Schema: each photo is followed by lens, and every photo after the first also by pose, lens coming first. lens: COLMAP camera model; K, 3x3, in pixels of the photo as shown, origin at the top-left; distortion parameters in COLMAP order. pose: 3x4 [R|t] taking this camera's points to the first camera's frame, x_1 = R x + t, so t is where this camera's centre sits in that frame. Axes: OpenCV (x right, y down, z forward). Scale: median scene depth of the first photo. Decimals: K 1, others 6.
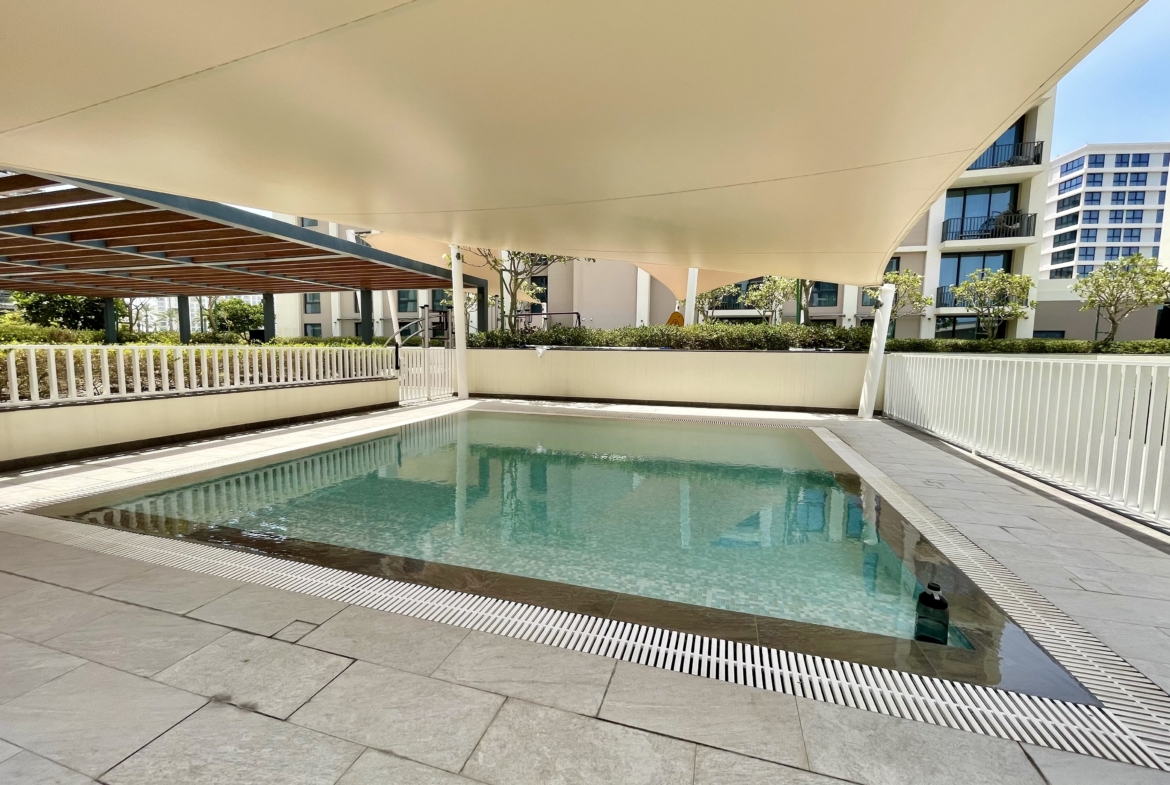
lens RADIAL K [[473.8, 0, 582.9], [0, 473.8, 389.9], [0, 0, 1]] dist [-0.014580, -0.000579]
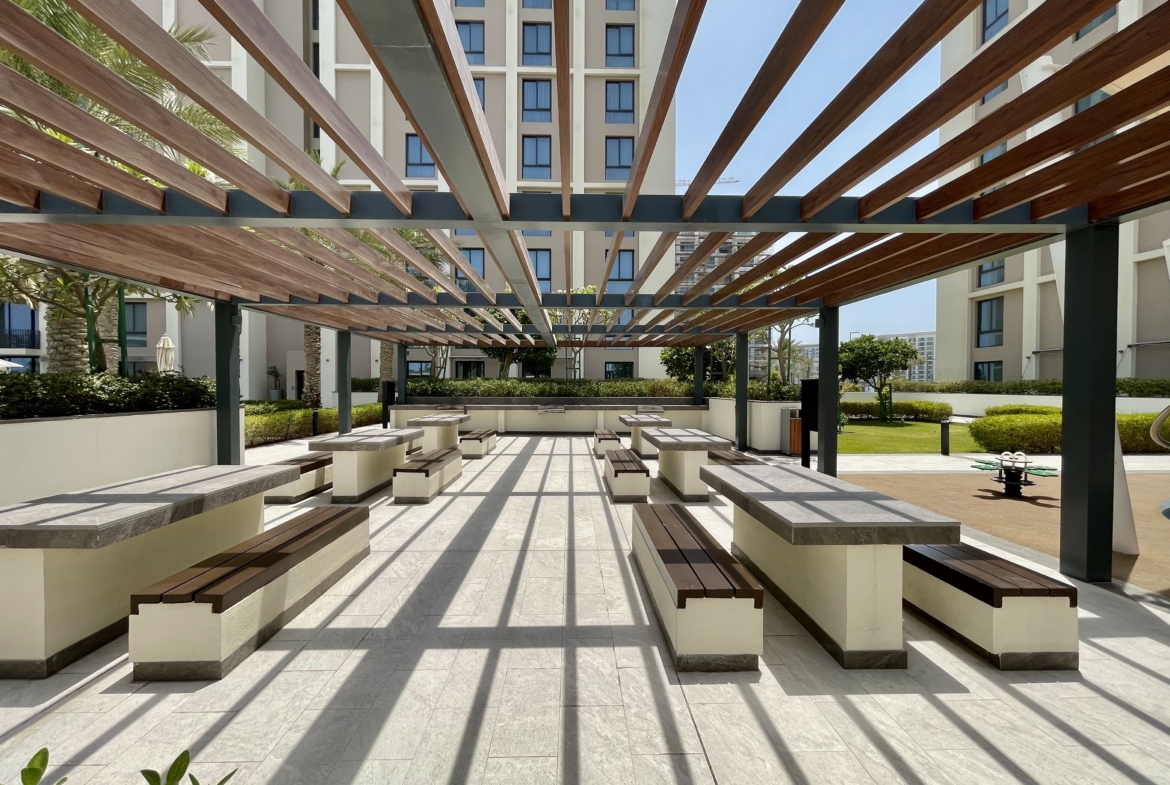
lens RADIAL K [[473.8, 0, 582.2], [0, 473.8, 392.7], [0, 0, 1]] dist [-0.014580, -0.000579]
pose [[0.306656, -0.000831, -0.951820, -0.111588], [-0.077704, 0.996640, -0.025905, -0.033166], [0.948643, 0.081905, 0.305561, 0.245360]]
